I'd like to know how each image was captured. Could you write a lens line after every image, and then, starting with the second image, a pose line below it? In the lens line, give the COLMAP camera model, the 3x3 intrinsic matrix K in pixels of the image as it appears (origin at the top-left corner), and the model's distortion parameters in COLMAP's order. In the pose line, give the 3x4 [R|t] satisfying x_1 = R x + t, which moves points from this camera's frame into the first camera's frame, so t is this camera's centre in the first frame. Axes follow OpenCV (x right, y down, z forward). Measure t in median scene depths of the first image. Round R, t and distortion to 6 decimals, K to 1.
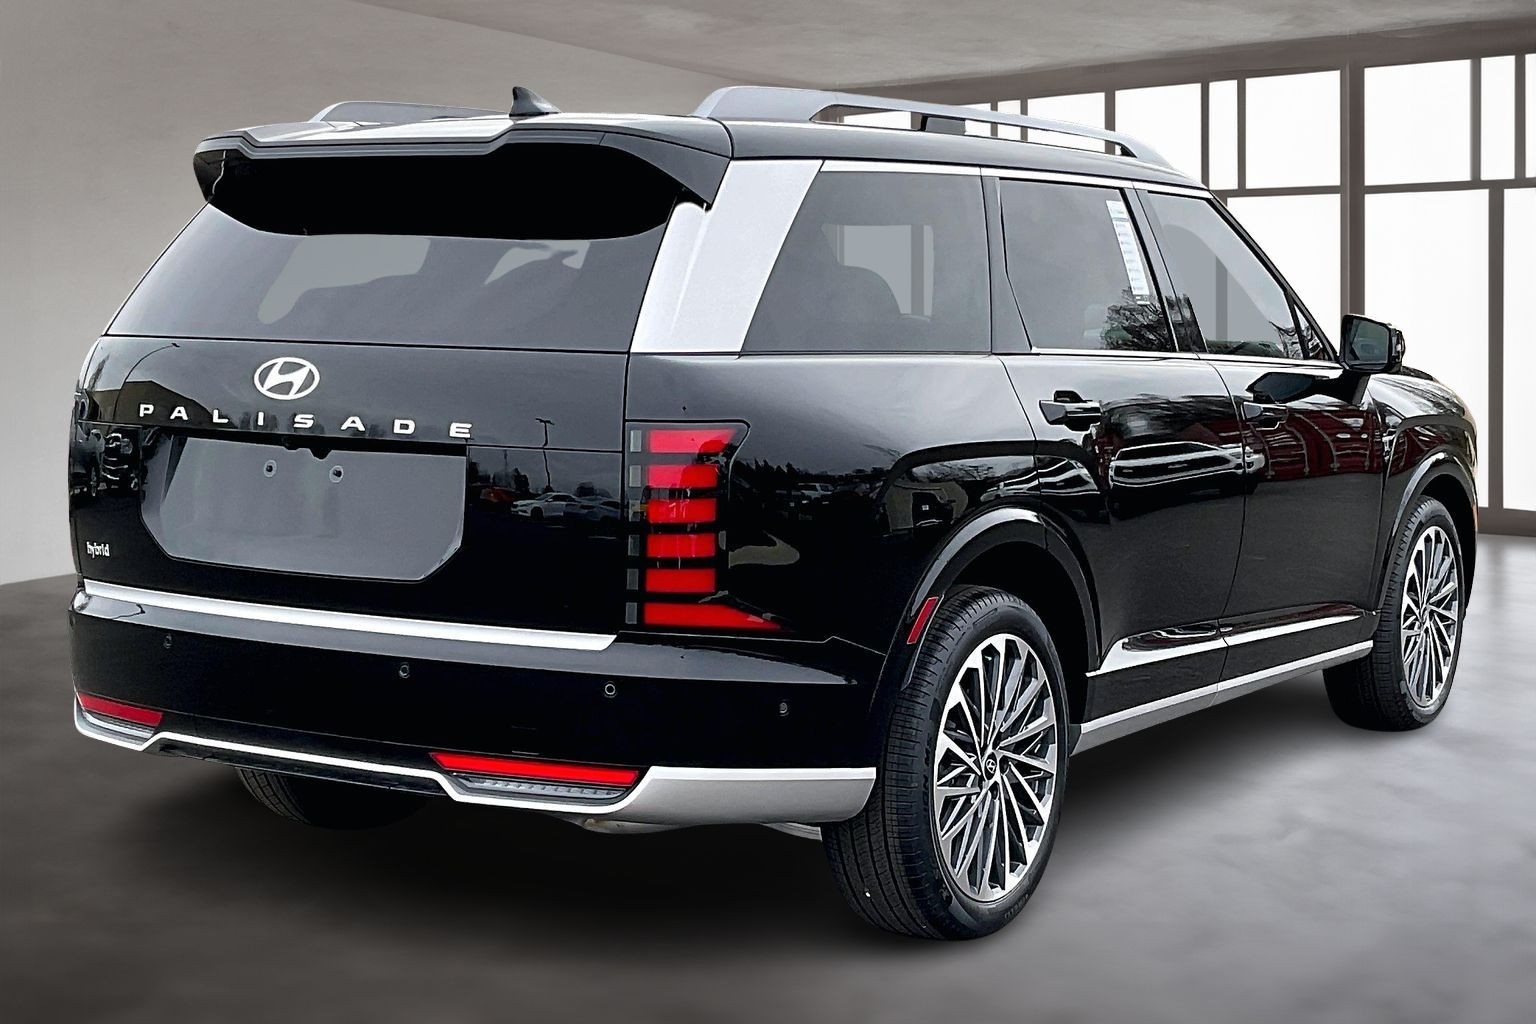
lens RADIAL K [[2609.1, 0, 768.0], [0, 2609.1, 512.0], [0, 0, 1]] dist [-0.045386, -0.144508]
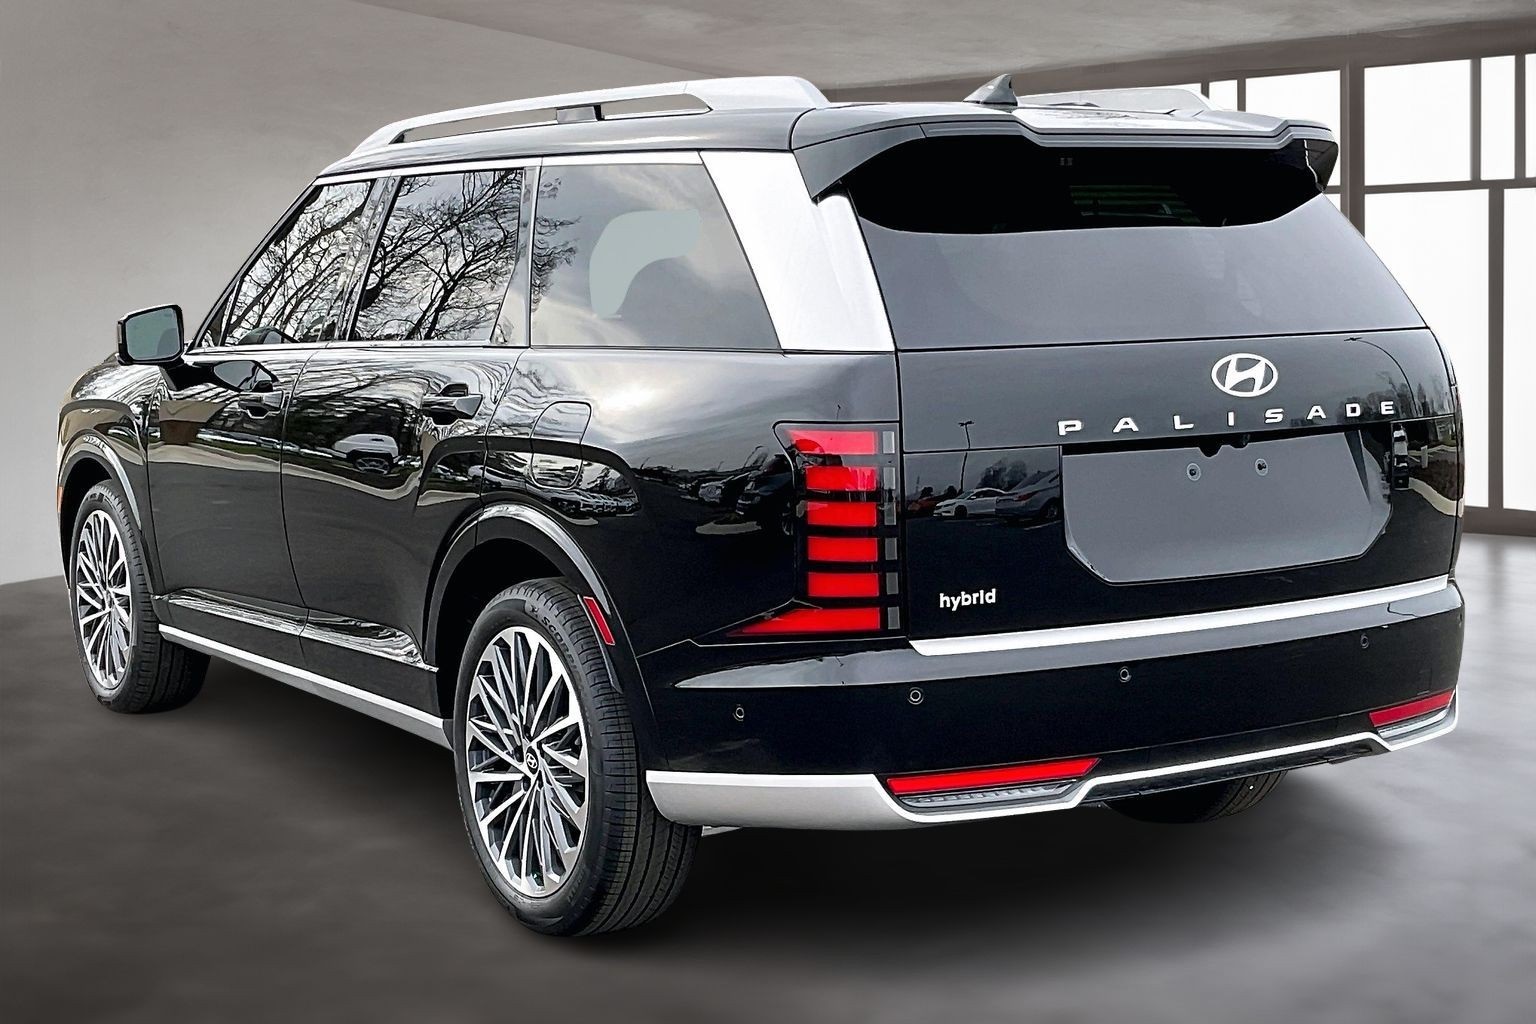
lens RADIAL K [[2609.1, 0, 768.0], [0, 2609.1, 512.0], [0, 0, 1]] dist [-0.045386, -0.144508]
pose [[0.414715, -0.116080, 0.902517, -1.154718], [0.105906, 0.991247, 0.078828, -0.096975], [-0.903767, 0.062891, 0.423379, 0.754982]]
